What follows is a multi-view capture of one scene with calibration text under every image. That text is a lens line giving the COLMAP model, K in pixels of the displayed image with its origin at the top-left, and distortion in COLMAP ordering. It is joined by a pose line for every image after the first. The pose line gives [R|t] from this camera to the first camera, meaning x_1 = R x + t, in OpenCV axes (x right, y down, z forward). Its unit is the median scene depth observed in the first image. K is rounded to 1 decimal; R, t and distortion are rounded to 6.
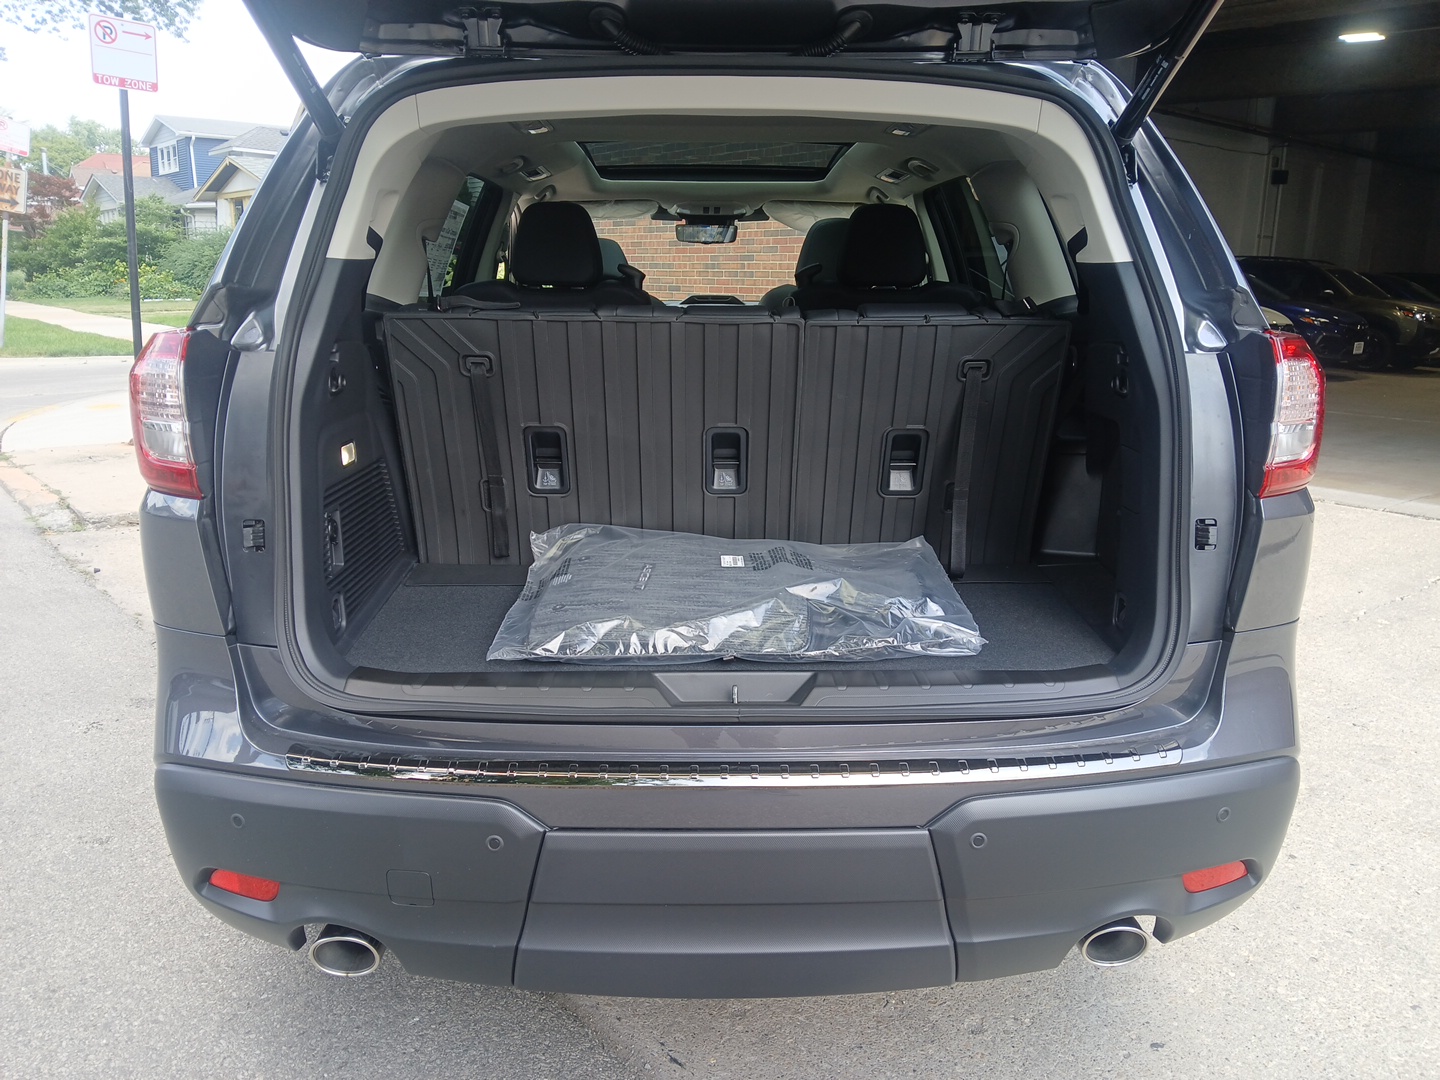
lens RADIAL K [[1189.0, 0, 721.7], [0, 1189.0, 548.6], [0, 0, 1]] dist [-0.001333, -0.000521]
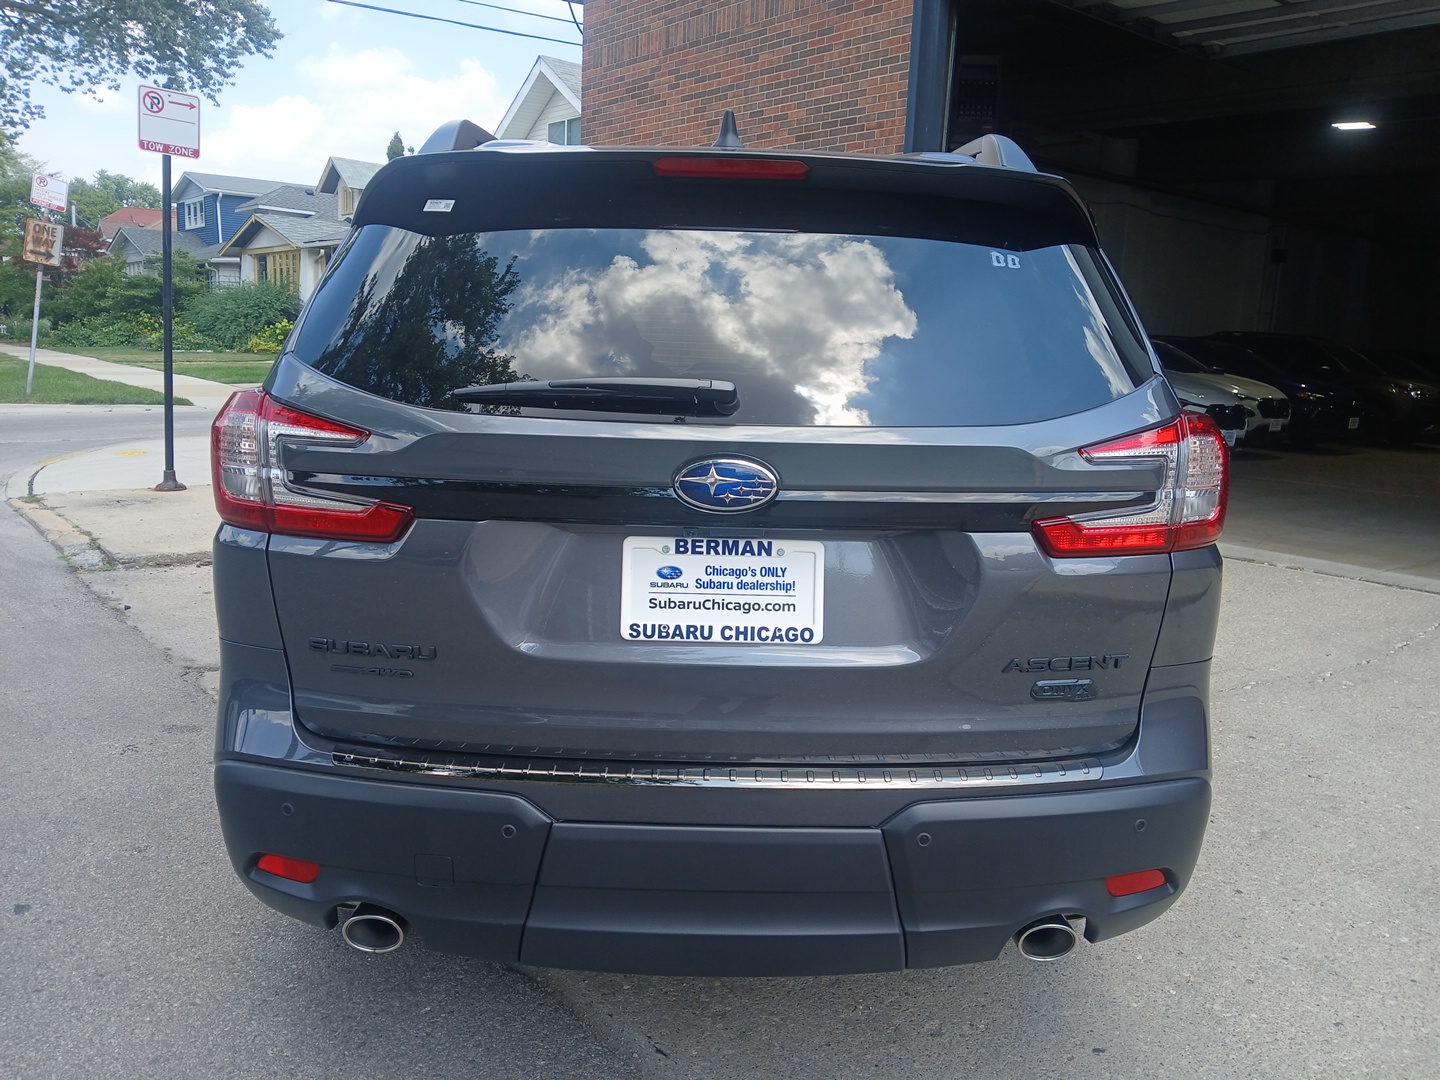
lens RADIAL K [[1189.0, 0, 720.3], [0, 1189.0, 532.0], [0, 0, 1]] dist [-0.001333, -0.000521]
pose [[0.999722, 0.022487, -0.007114, 0.012861], [-0.022896, 0.997689, -0.063977, 0.017087], [0.005659, 0.064122, 0.997926, -0.126770]]
